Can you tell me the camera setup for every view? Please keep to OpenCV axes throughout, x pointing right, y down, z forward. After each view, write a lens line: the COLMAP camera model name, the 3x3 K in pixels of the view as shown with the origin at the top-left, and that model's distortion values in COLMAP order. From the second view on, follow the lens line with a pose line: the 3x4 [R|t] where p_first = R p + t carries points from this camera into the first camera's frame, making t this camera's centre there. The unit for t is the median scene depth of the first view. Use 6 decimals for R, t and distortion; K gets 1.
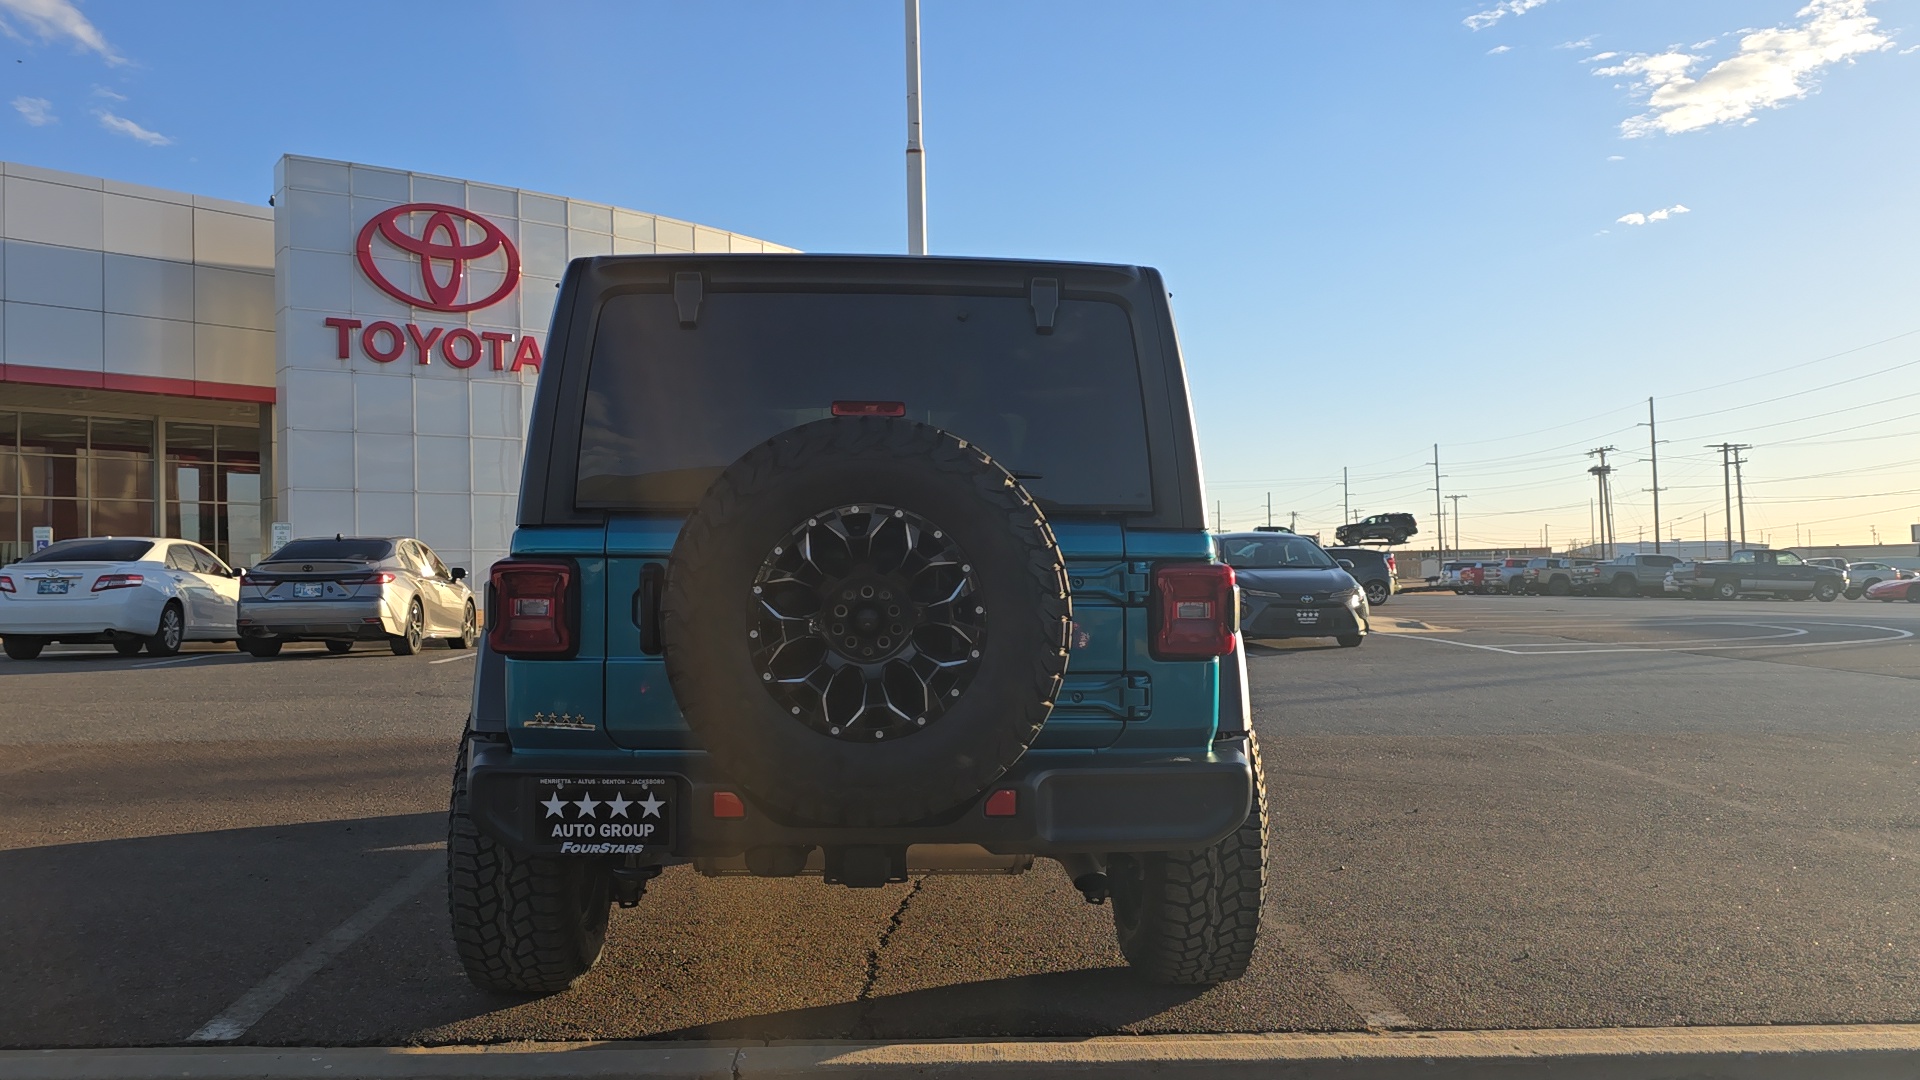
lens RADIAL K [[1611.4, 0, 960.0], [0, 1611.4, 540.0], [0, 0, 1]] dist [0.004946, 0.000380]
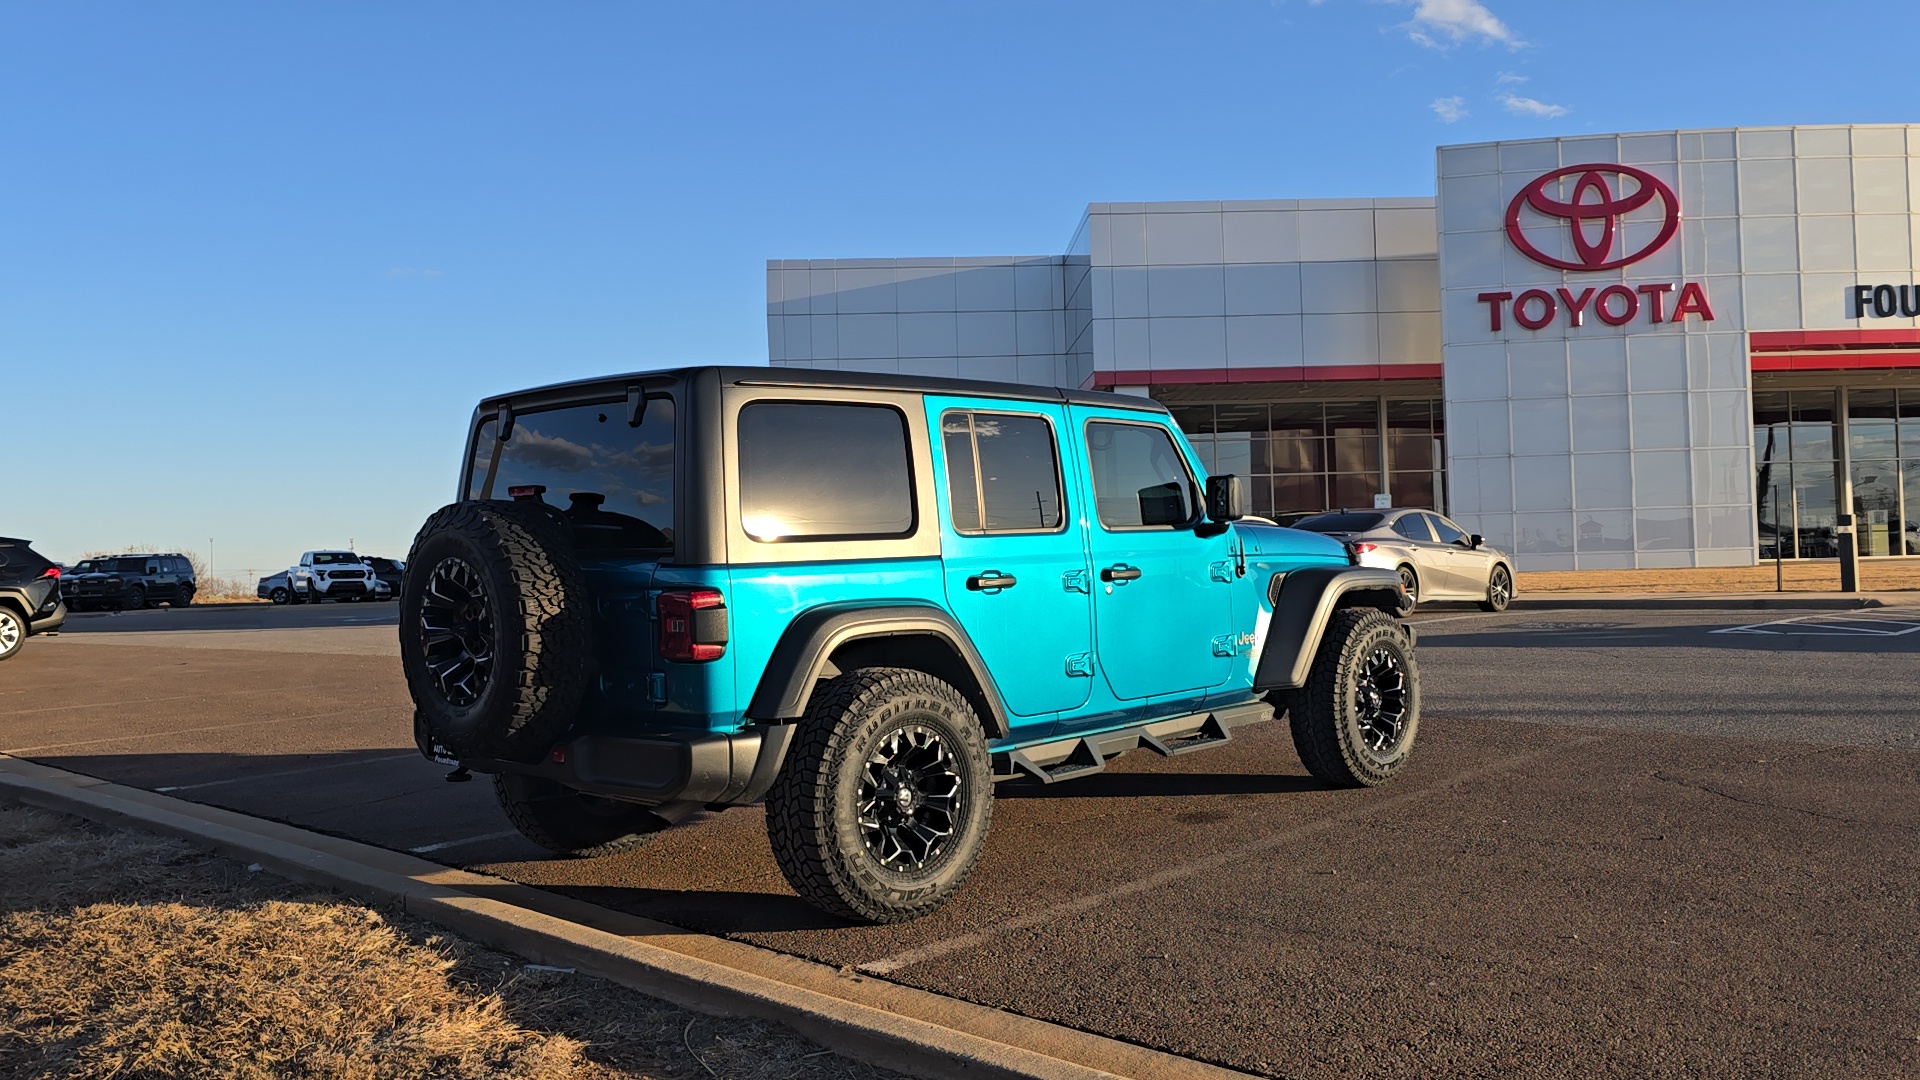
lens RADIAL K [[1611.4, 0, 960.0], [0, 1611.4, 540.0], [0, 0, 1]] dist [0.004946, 0.000380]
pose [[0.669292, -0.016153, -0.742824, 0.156320], [0.039565, 0.999120, 0.013923, -0.004561], [0.741945, -0.038708, 0.669342, 0.032372]]
